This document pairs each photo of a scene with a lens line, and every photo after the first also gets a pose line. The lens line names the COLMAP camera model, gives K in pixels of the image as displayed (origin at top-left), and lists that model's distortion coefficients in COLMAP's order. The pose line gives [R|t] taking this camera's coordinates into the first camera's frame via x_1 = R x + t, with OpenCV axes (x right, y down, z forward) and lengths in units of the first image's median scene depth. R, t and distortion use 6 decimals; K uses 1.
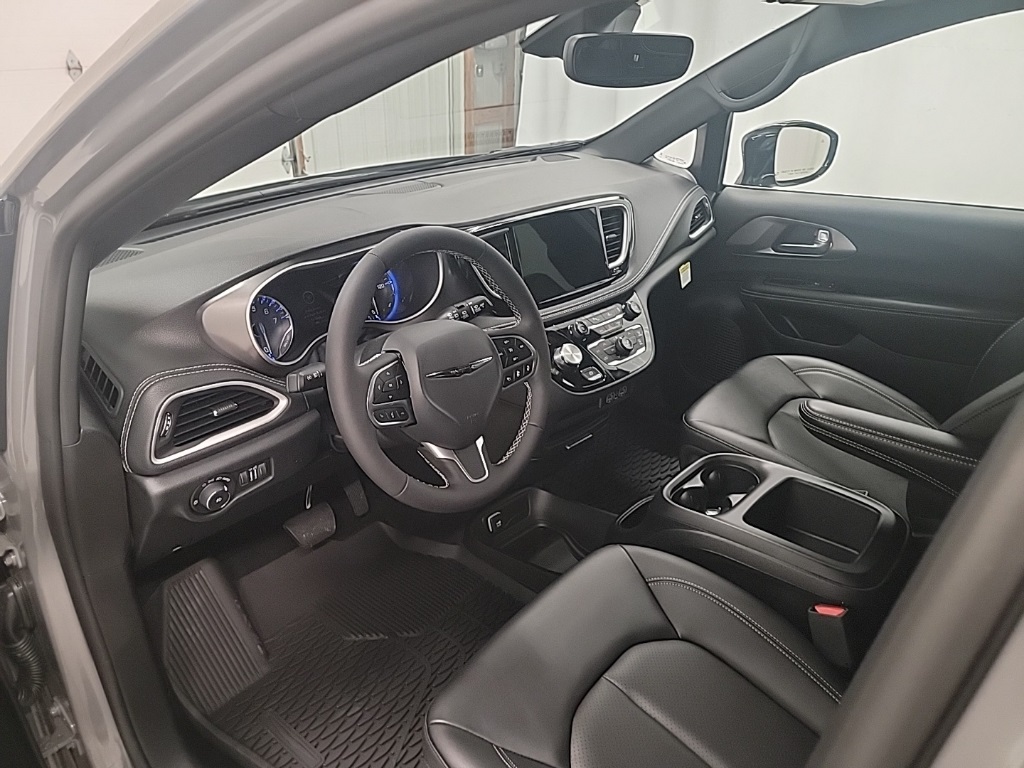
lens RADIAL K [[711.4, 0, 510.2], [0, 711.4, 380.4], [0, 0, 1]] dist [0.062665, -0.046449]
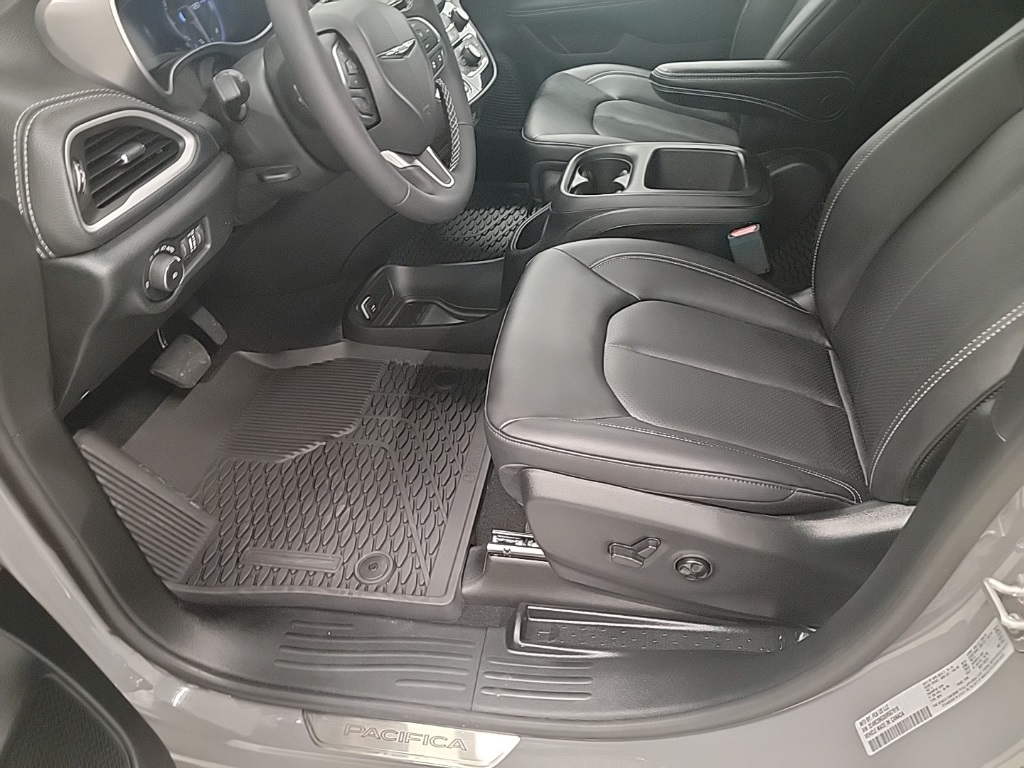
lens RADIAL K [[711.4, 0, 512.5], [0, 711.4, 390.2], [0, 0, 1]] dist [0.062665, -0.046449]
pose [[0.857977, -0.351653, 0.374453, -0.371855], [0.261387, 0.926389, 0.271072, 0.144571], [-0.442213, -0.134696, 0.886738, 0.121058]]
